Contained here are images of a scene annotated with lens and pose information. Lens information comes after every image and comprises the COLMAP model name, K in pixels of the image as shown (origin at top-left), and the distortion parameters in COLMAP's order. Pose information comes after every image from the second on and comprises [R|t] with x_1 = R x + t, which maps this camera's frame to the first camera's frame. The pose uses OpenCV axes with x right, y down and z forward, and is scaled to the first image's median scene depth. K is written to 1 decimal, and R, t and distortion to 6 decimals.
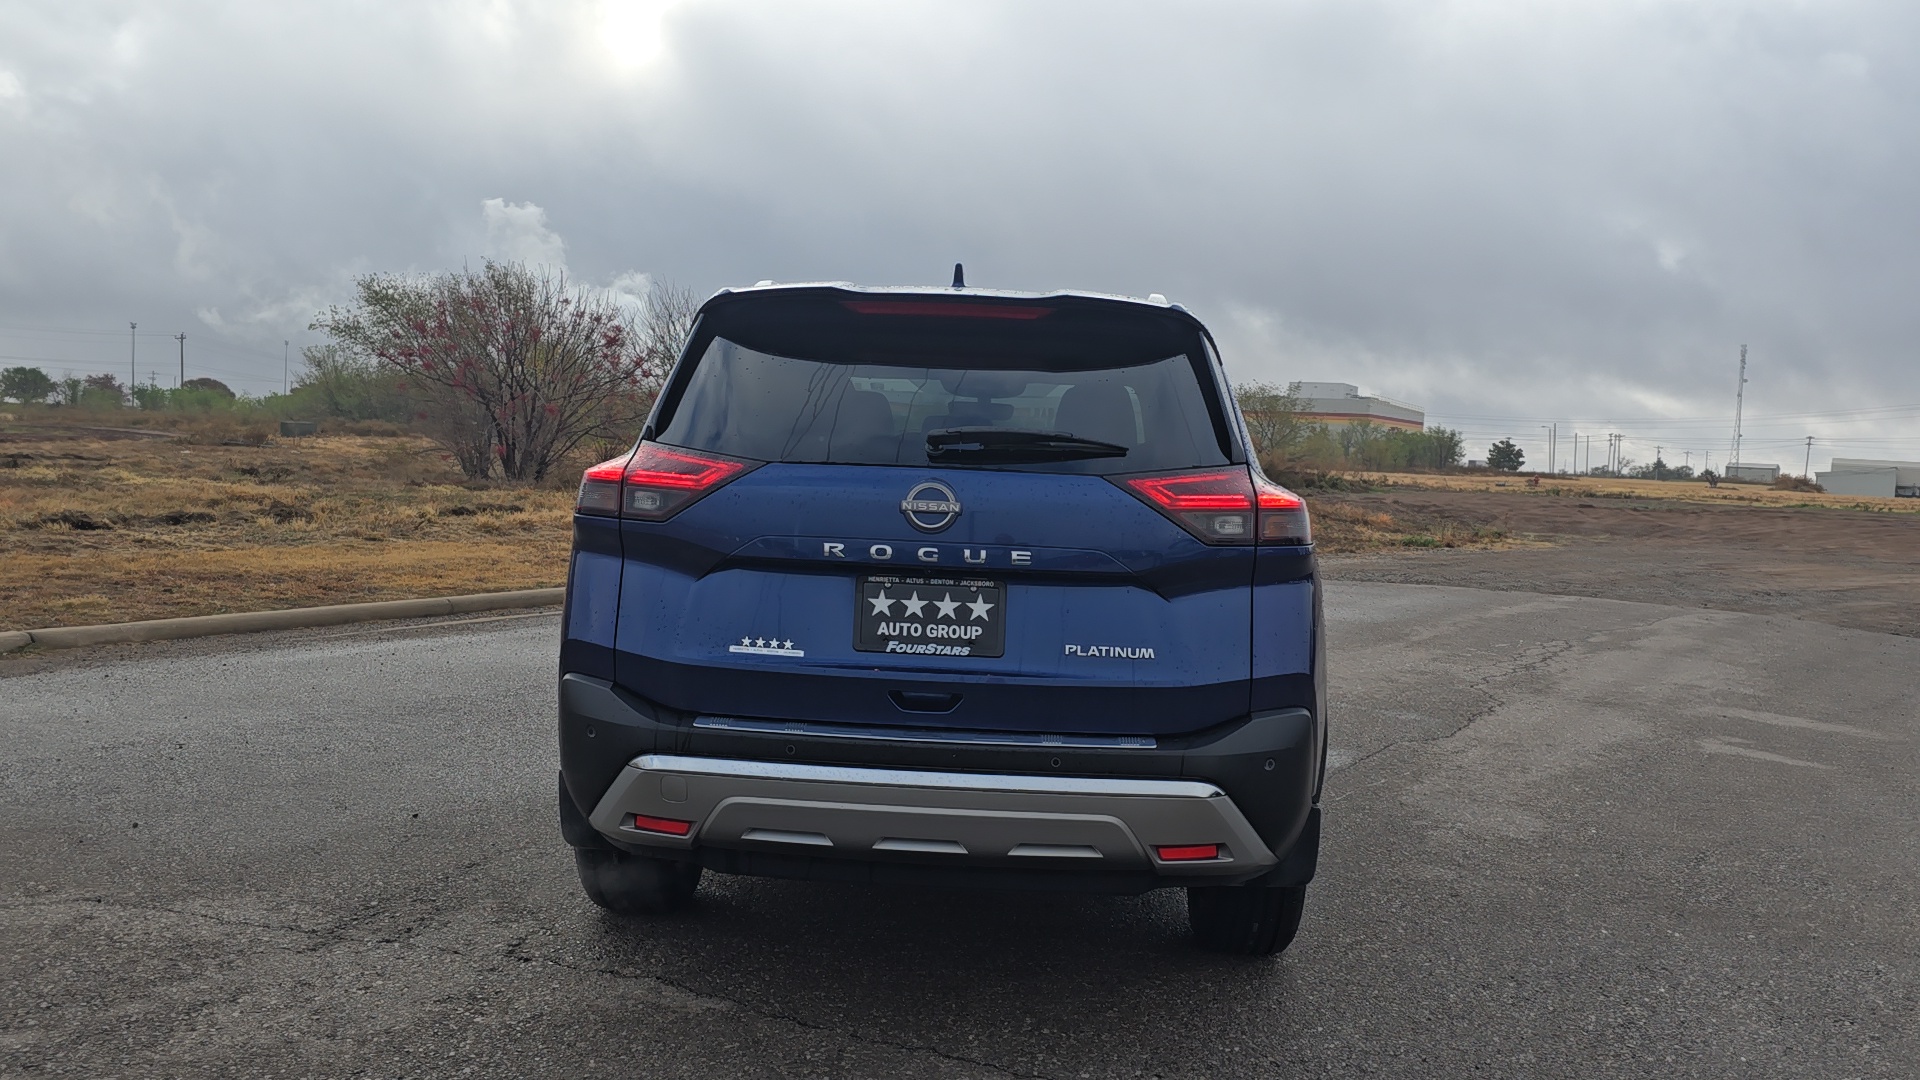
lens RADIAL K [[1582.8, 0, 960.0], [0, 1582.8, 540.0], [0, 0, 1]] dist [-0.000221, 0.005769]
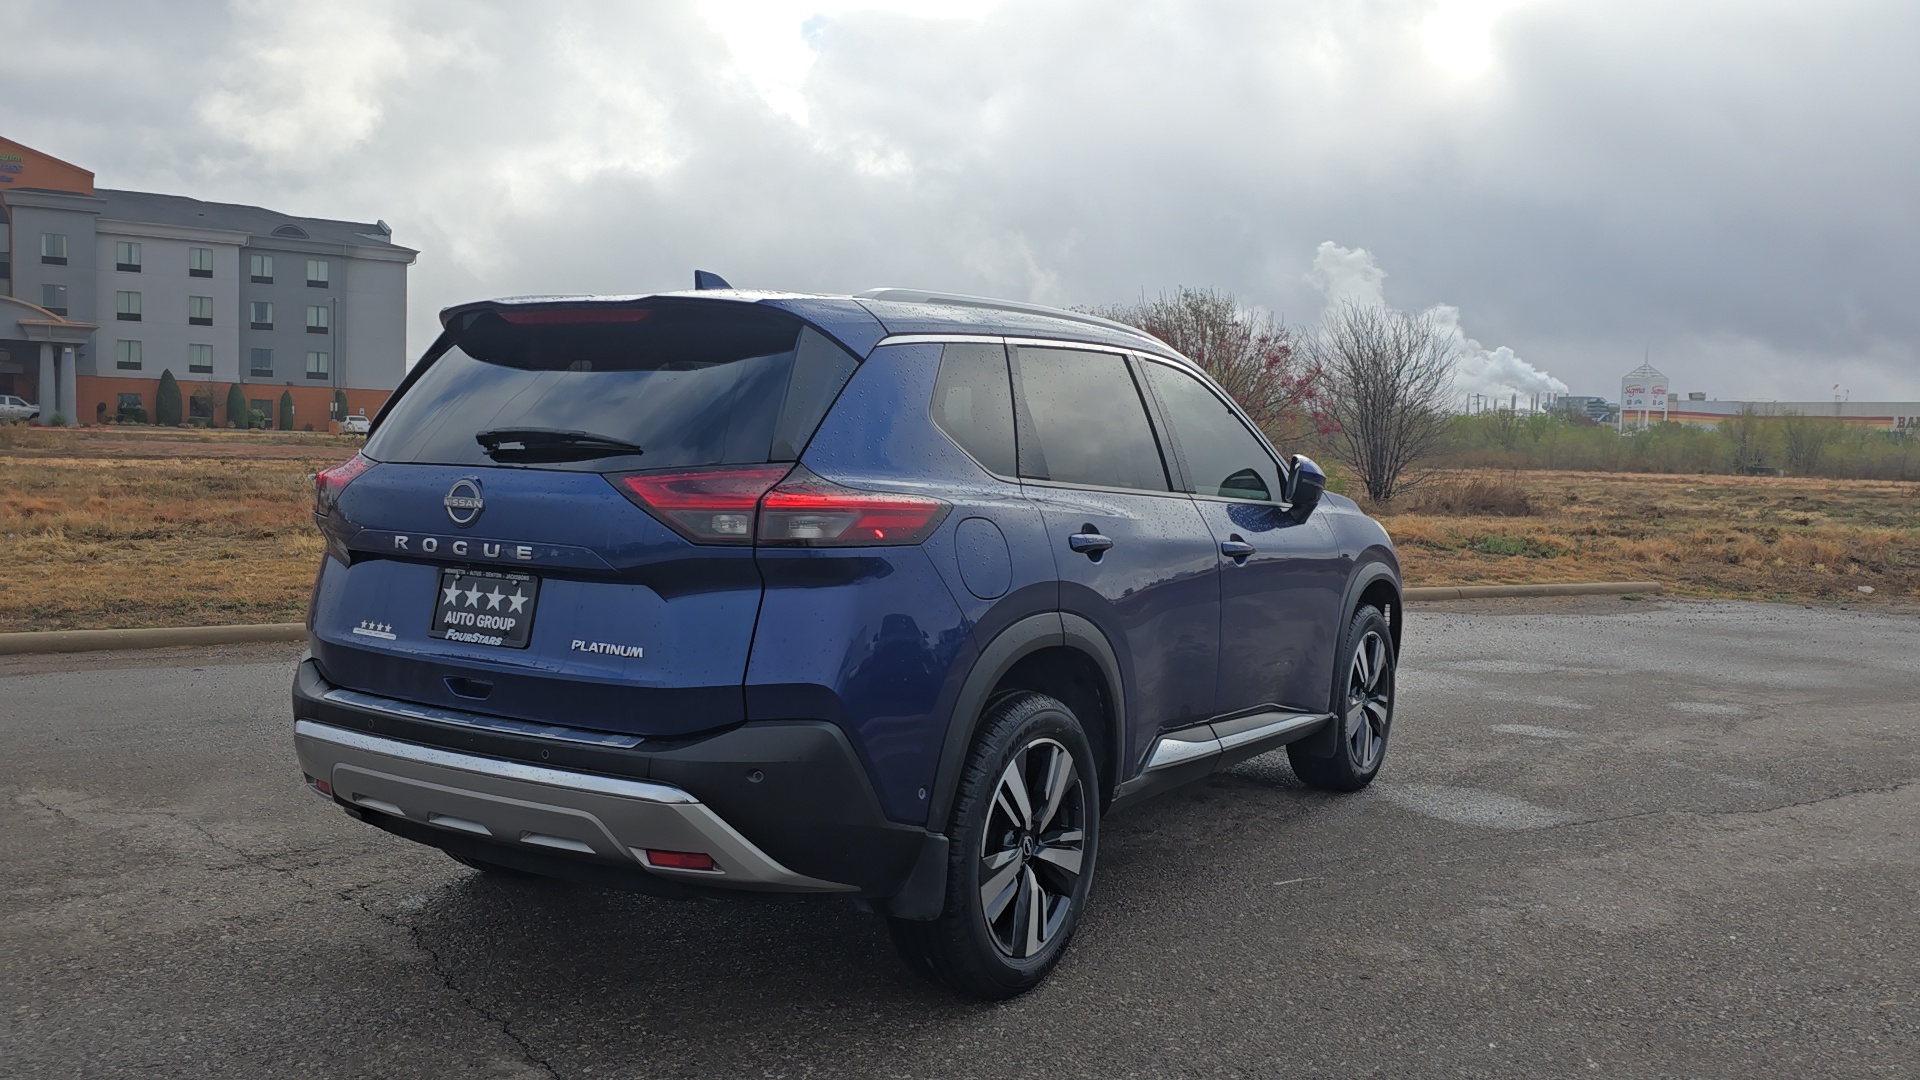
lens RADIAL K [[1582.8, 0, 960.0], [0, 1582.8, 540.0], [0, 0, 1]] dist [-0.000221, 0.005769]
pose [[0.880061, 0.015009, -0.474623, 0.171327], [-0.021814, 0.999723, -0.008834, 0.001312], [0.474359, 0.018128, 0.880145, 0.050180]]
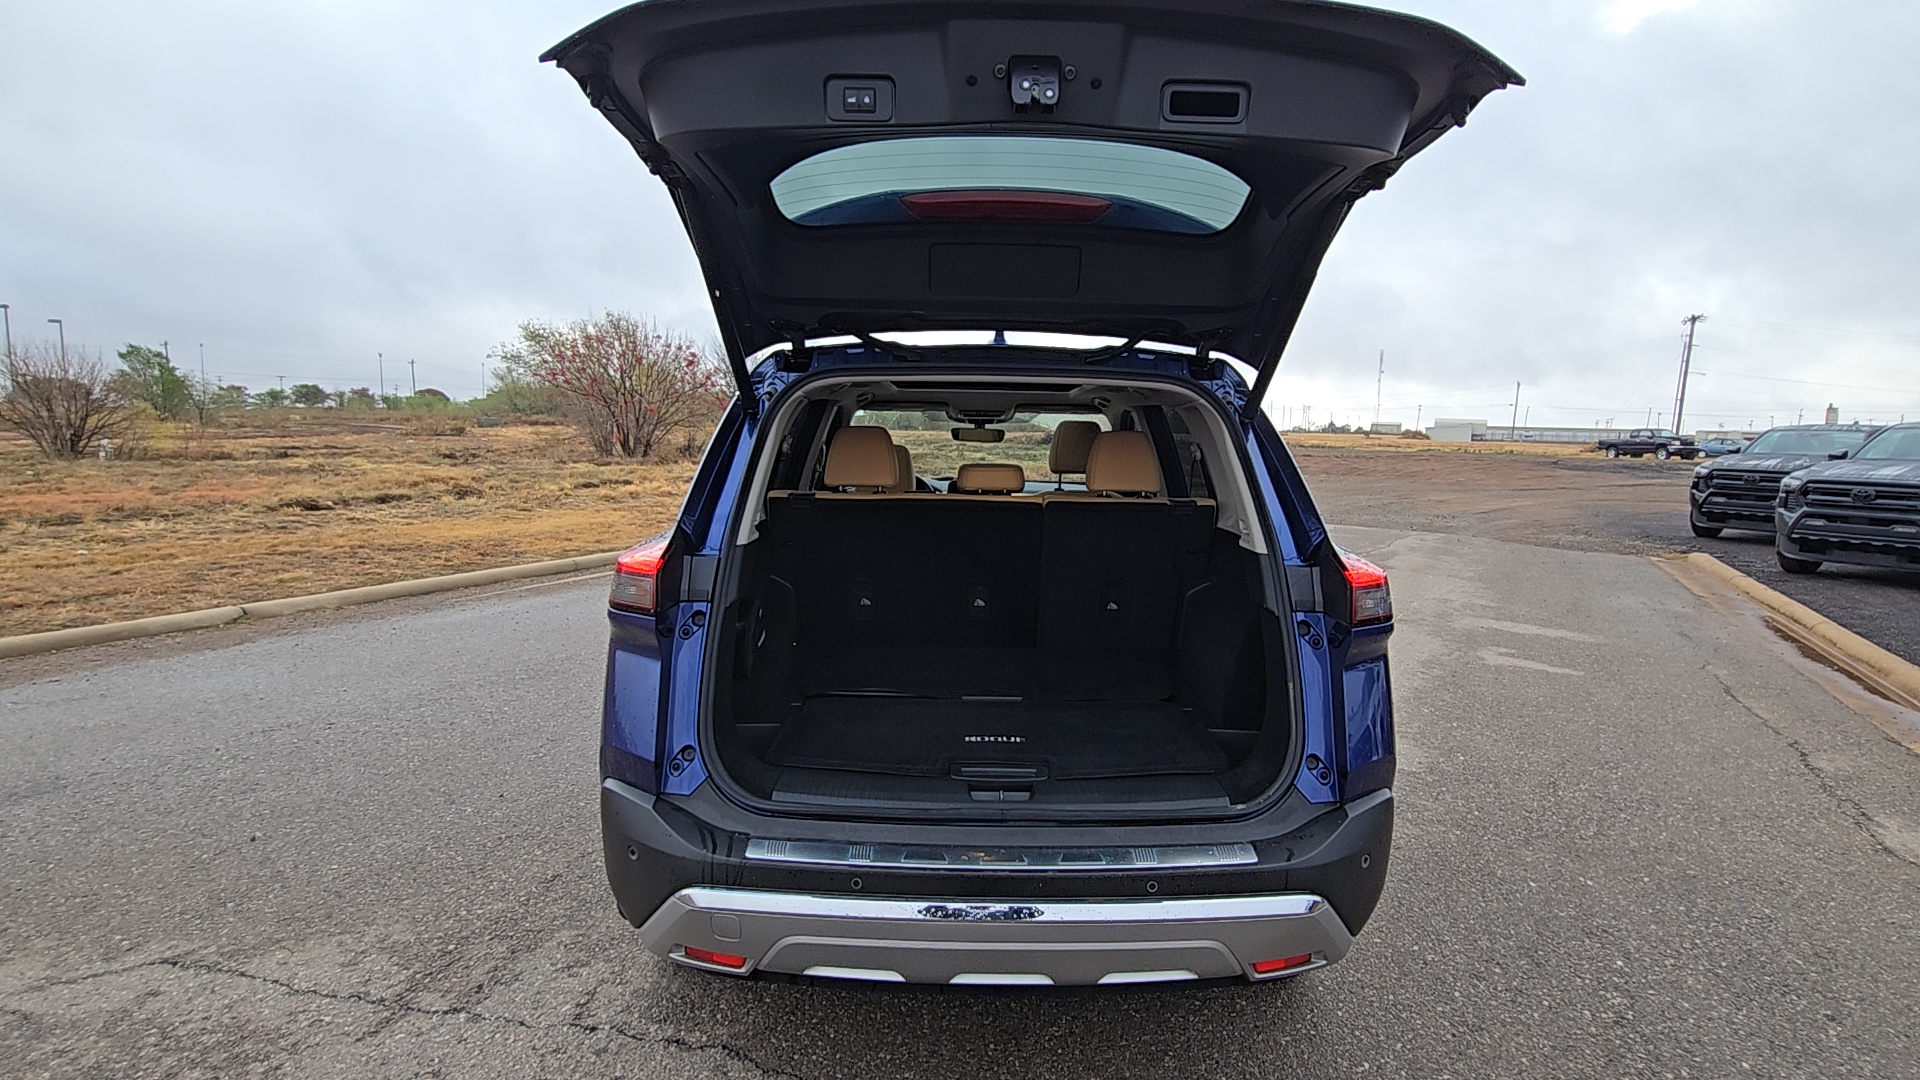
lens RADIAL K [[951.8, 0, 971.4], [0, 951.8, 566.1], [0, 0, 1]] dist [-0.000411, 0.000204]
pose [[0.997923, -0.028984, 0.057523, -0.015015], [0.023484, 0.995287, 0.094084, -0.021320], [-0.059979, -0.092537, 0.993901, 0.105298]]
